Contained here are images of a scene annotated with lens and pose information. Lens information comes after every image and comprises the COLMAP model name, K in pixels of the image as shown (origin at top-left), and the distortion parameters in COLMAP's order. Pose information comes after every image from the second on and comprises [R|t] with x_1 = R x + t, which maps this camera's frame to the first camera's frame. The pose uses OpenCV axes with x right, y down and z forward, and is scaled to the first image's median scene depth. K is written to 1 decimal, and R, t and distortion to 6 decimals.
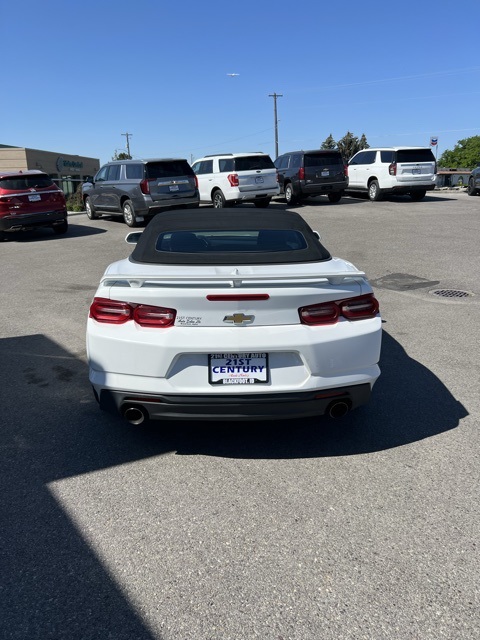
lens RADIAL K [[484.2, 0, 236.9], [0, 484.2, 319.2], [0, 0, 1]] dist [0.039106, -0.044351]
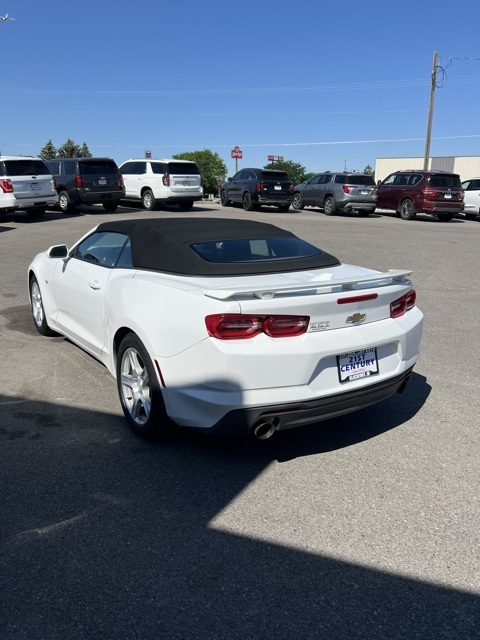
lens RADIAL K [[484.2, 0, 238.3], [0, 484.2, 318.4], [0, 0, 1]] dist [0.039106, -0.044351]
pose [[0.855087, -0.109901, 0.506703, -0.692621], [0.119430, 0.992747, 0.013777, -0.042819], [-0.504542, 0.048735, 0.862011, 0.168100]]
